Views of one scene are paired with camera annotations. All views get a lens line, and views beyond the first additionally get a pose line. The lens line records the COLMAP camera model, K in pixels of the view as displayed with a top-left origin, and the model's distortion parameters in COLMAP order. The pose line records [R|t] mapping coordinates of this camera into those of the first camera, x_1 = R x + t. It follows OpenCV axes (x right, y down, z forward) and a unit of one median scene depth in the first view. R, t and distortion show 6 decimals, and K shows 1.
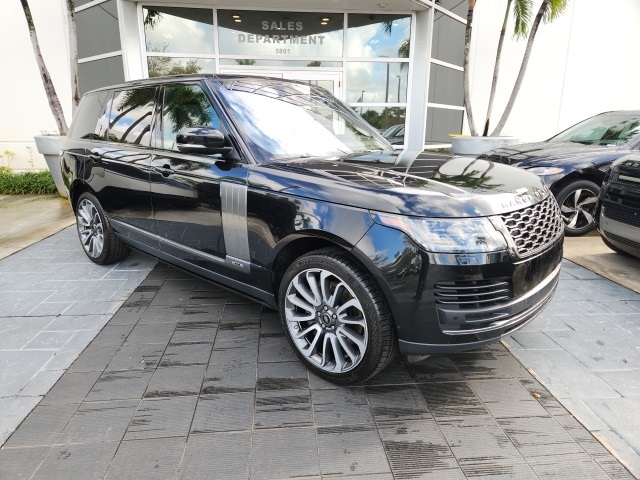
lens RADIAL K [[435.4, 0, 316.1], [0, 435.4, 236.4], [0, 0, 1]] dist [0.057091, -0.050423]
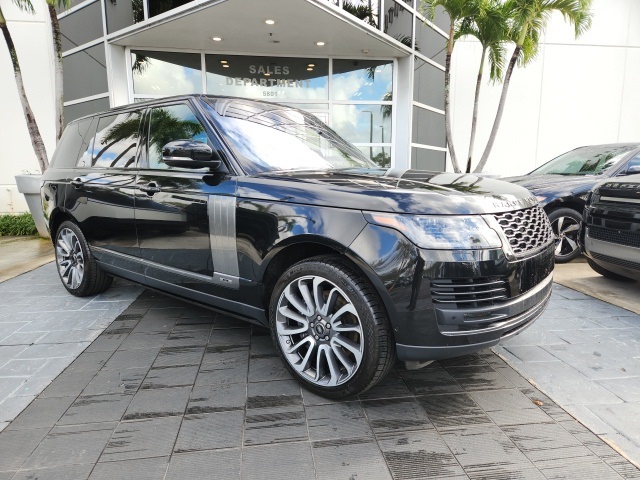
lens RADIAL K [[435.4, 0, 325.2], [0, 435.4, 246.5], [0, 0, 1]] dist [0.057091, -0.050423]
pose [[0.998698, -0.015006, 0.048750, -0.006935], [0.019314, 0.995833, -0.089131, 0.075699], [-0.047209, 0.089957, 0.994826, 0.025552]]
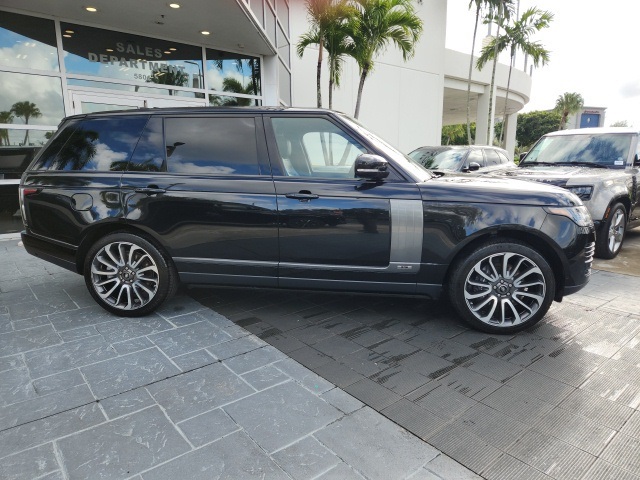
lens RADIAL K [[435.4, 0, 320.6], [0, 435.4, 251.5], [0, 0, 1]] dist [0.057091, -0.050423]
pose [[0.808135, -0.124921, 0.575597, -0.996625], [0.147913, 0.988976, 0.006967, -0.020054], [-0.570122, 0.079508, 0.817704, 0.142484]]
